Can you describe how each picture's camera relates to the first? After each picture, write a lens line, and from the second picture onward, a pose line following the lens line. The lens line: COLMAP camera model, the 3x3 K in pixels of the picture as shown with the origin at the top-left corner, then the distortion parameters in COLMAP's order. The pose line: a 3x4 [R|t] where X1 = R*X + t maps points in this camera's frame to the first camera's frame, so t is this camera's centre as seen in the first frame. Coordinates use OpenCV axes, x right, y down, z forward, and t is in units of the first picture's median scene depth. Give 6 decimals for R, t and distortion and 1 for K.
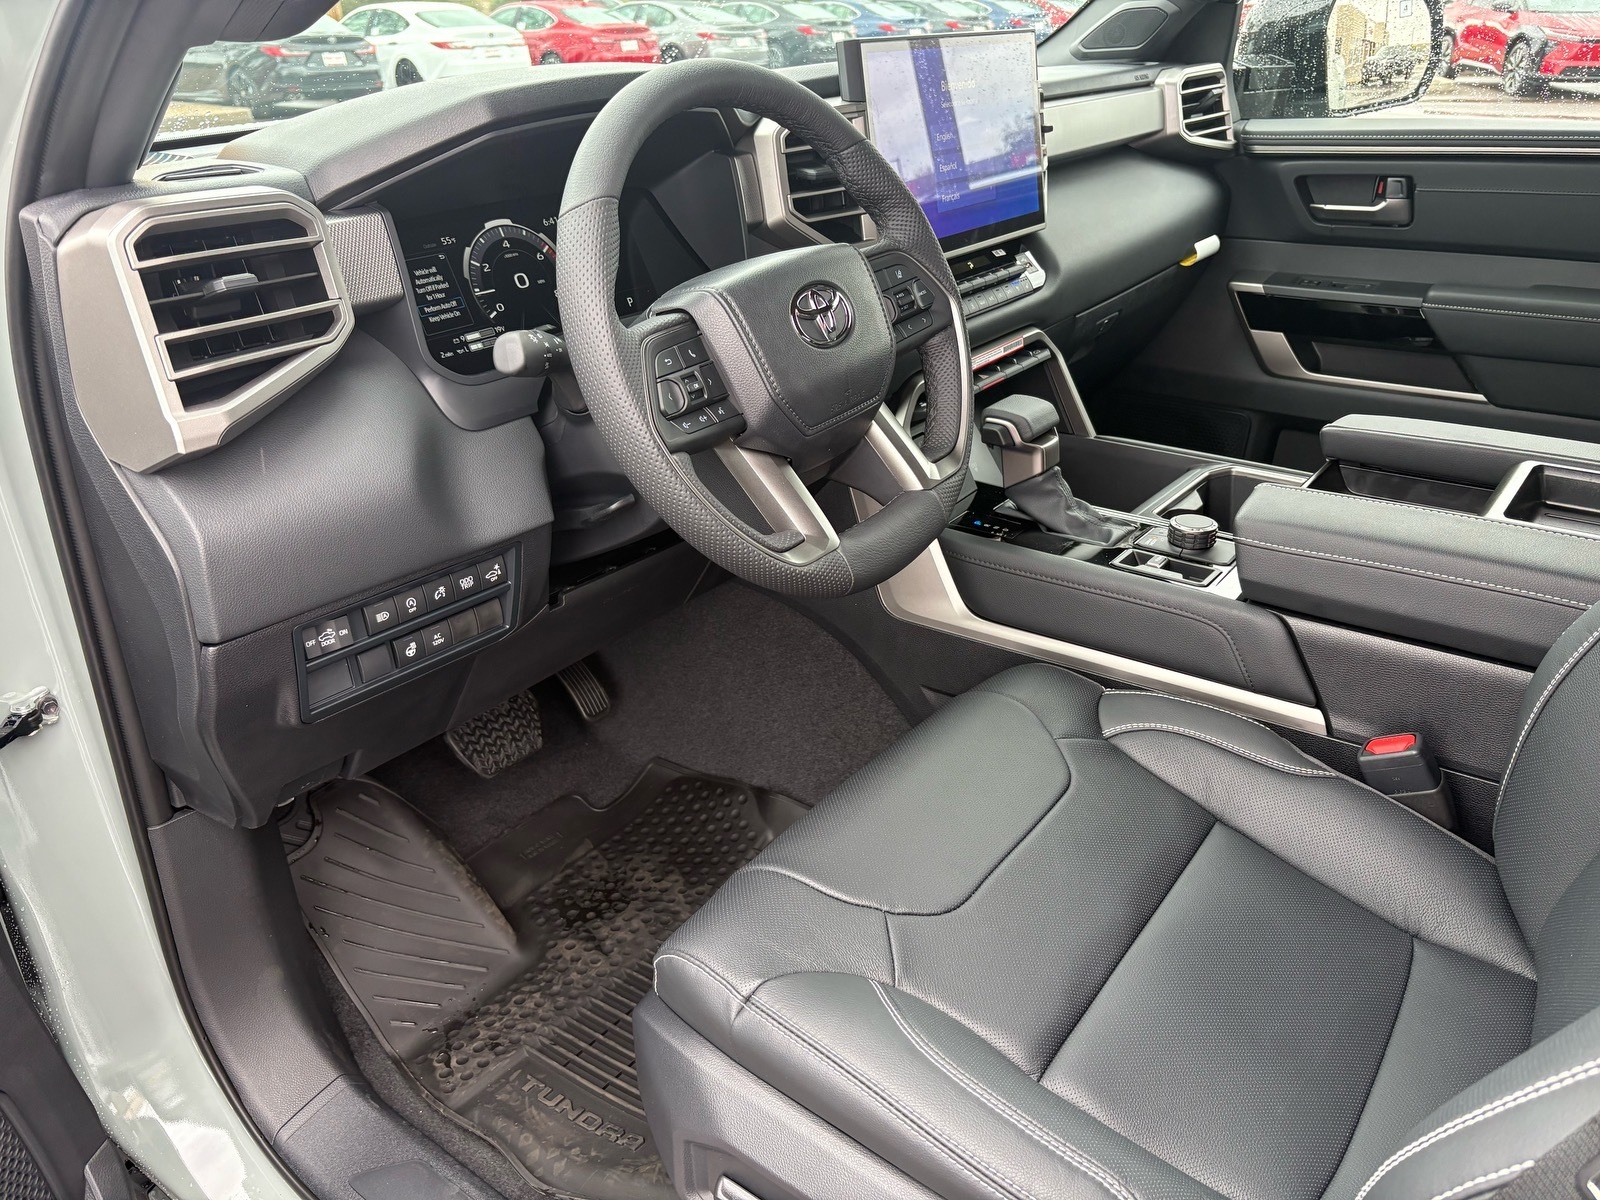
lens RADIAL K [[1235.4, 0, 802.7], [0, 1235.4, 604.9], [0, 0, 1]] dist [0.050396, -0.067525]
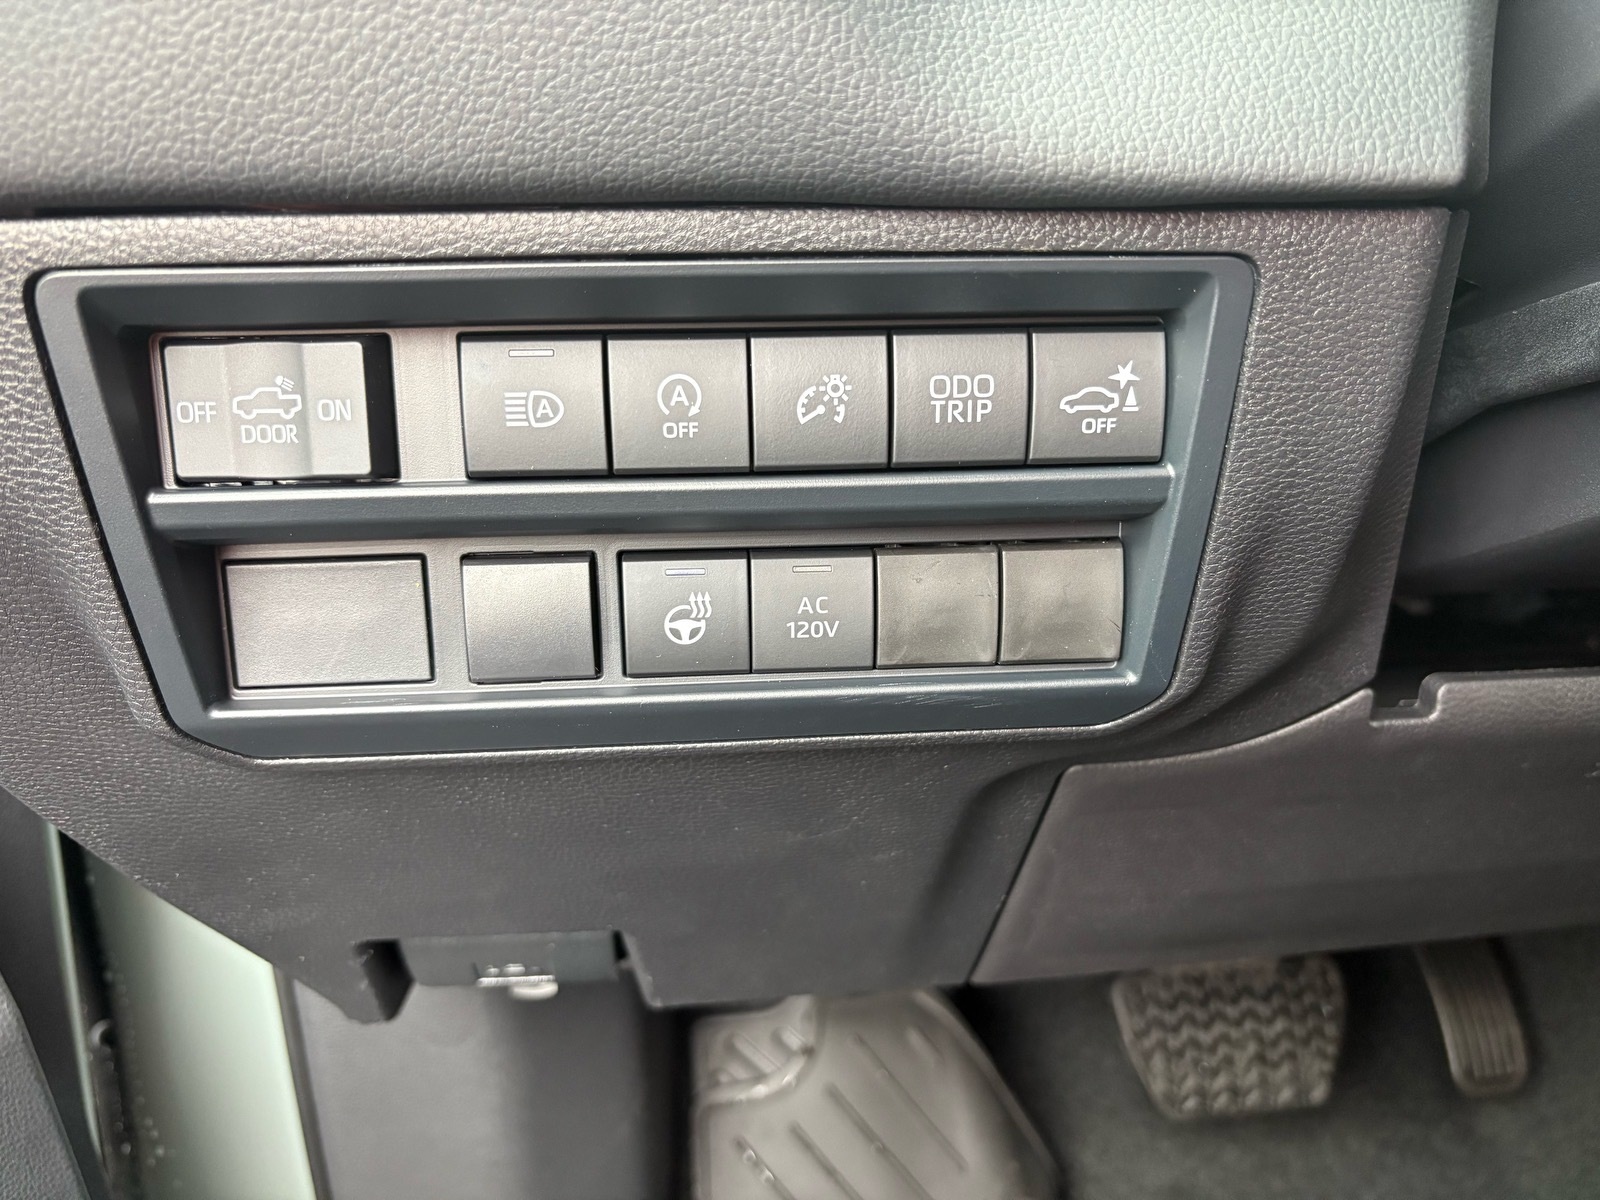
lens RADIAL K [[1235.4, 0, 802.7], [0, 1235.4, 604.9], [0, 0, 1]] dist [0.050396, -0.067525]
pose [[0.708415, 0.215953, -0.671947, -0.086226], [-0.318213, 0.947513, -0.030967, 0.021475], [0.629992, 0.235759, 0.739951, 0.533088]]
